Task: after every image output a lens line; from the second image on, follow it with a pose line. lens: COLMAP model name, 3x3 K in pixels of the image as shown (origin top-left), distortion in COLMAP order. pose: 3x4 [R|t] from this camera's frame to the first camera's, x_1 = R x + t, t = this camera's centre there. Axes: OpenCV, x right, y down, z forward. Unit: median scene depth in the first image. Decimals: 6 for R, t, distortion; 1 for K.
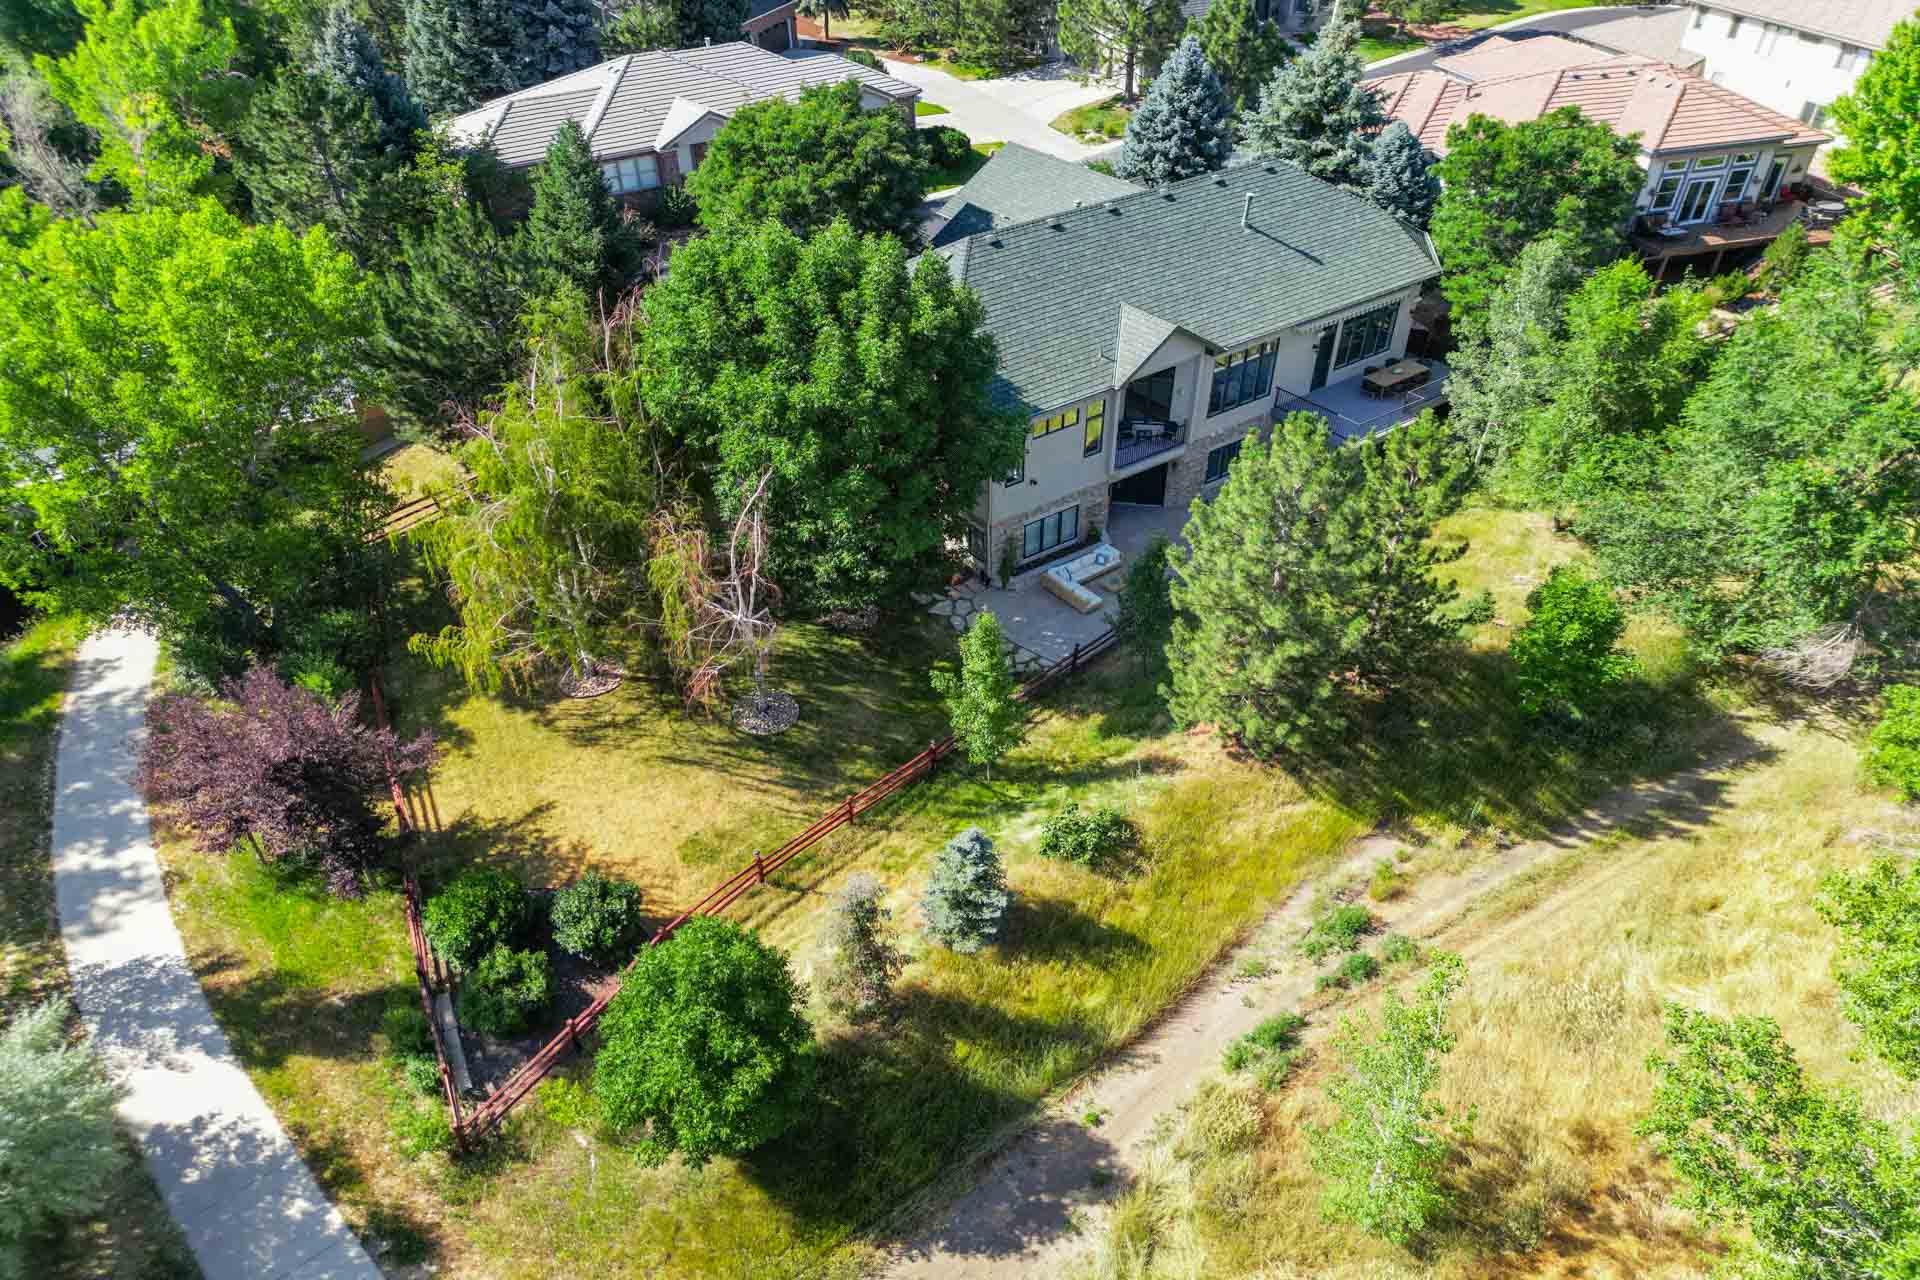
lens RADIAL K [[1284.0, 0, 1033.1], [0, 1284.0, 692.4], [0, 0, 1]] dist [0.094715, -0.070040]
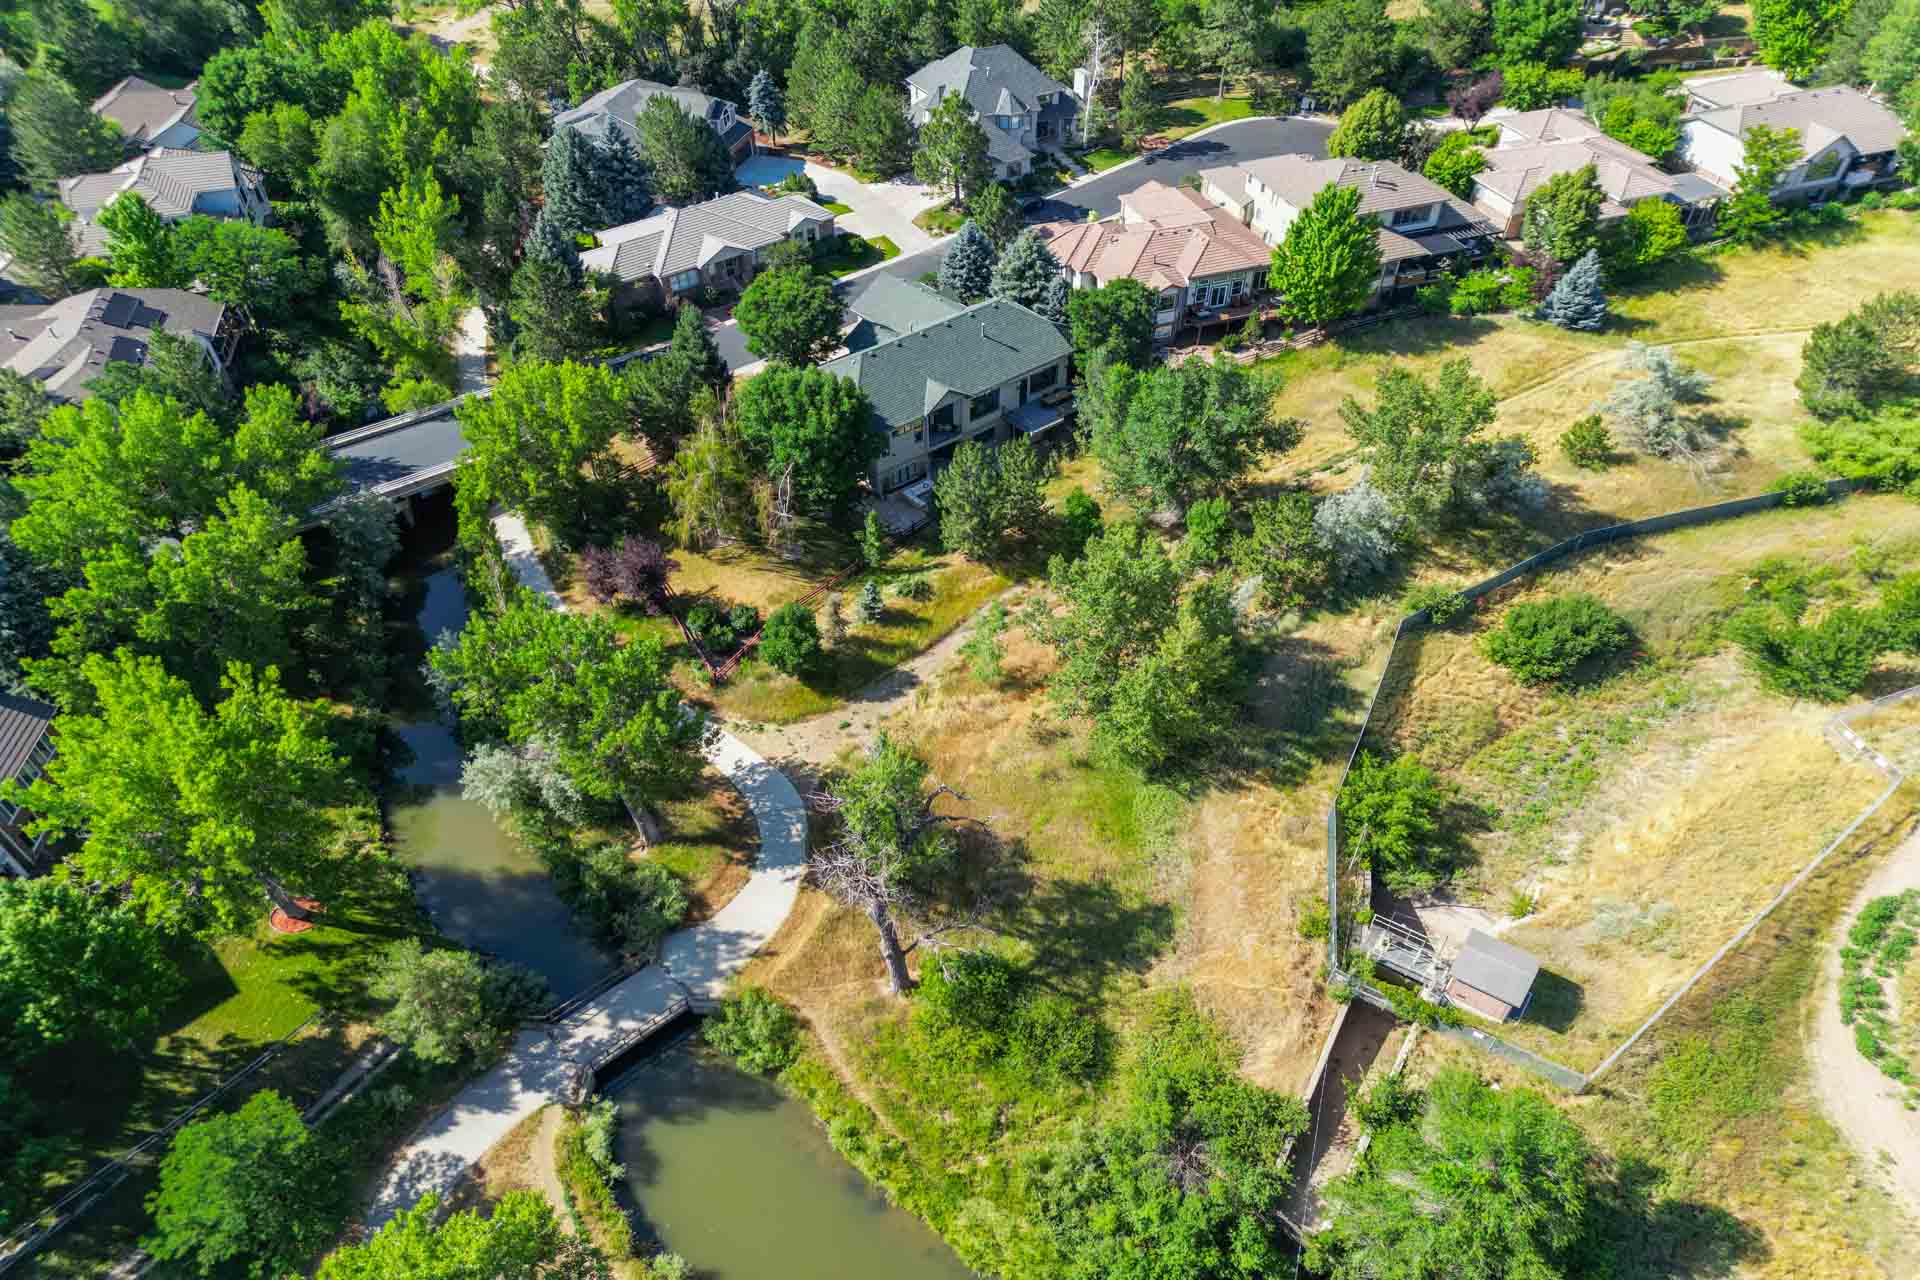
lens RADIAL K [[1284.0, 0, 1033.1], [0, 1284.0, 692.4], [0, 0, 1]] dist [0.094715, -0.070040]
pose [[0.998270, -0.039458, 0.043581, 0.159224], [0.035693, 0.995824, 0.084022, 0.100907], [-0.046715, -0.082321, 0.995510, -1.689655]]
